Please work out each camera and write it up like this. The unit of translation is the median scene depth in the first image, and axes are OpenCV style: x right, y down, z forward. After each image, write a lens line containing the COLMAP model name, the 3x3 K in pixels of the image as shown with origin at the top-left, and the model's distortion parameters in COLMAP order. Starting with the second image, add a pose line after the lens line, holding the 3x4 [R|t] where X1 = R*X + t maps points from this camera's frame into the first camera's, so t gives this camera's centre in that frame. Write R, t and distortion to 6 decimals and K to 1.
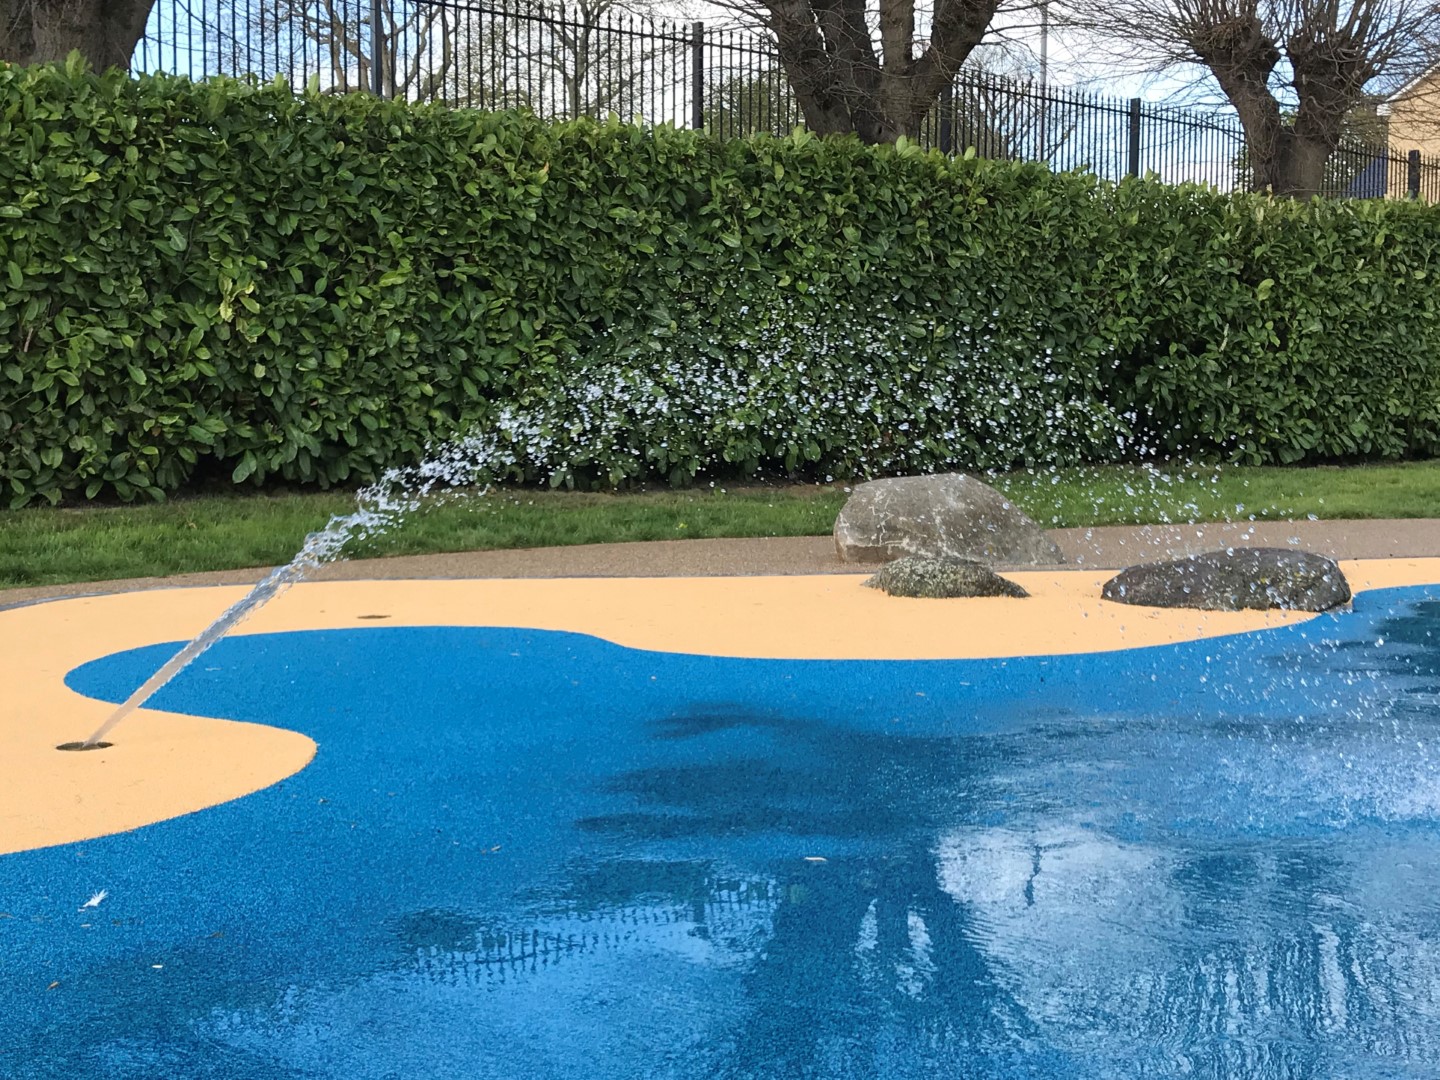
lens RADIAL K [[1780.4, 0, 720.0], [0, 1780.4, 540.0], [0, 0, 1]] dist [0.001585, -0.018590]
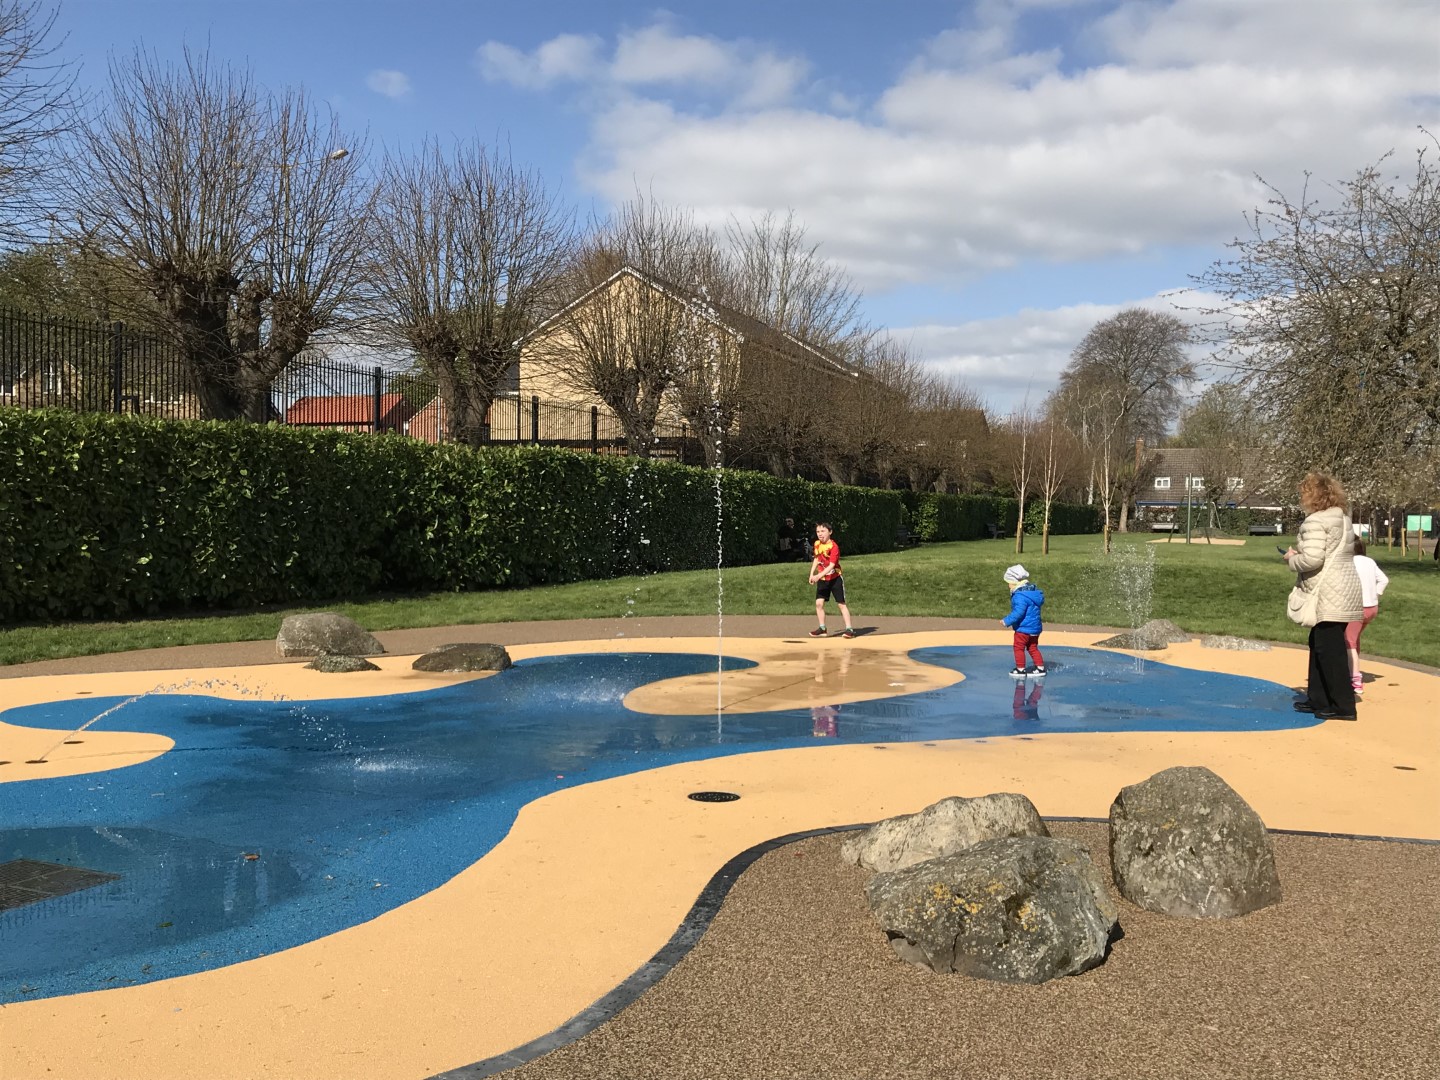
lens RADIAL K [[1439.7, 0, 720.0], [0, 1439.7, 540.0], [0, 0, 1]] dist [0.115104, -0.256539]
pose [[0.879643, -0.000164, 0.475634, -0.235212], [0.022158, 0.998928, -0.040633, -0.035419], [-0.475118, 0.046282, 0.878704, -0.617300]]
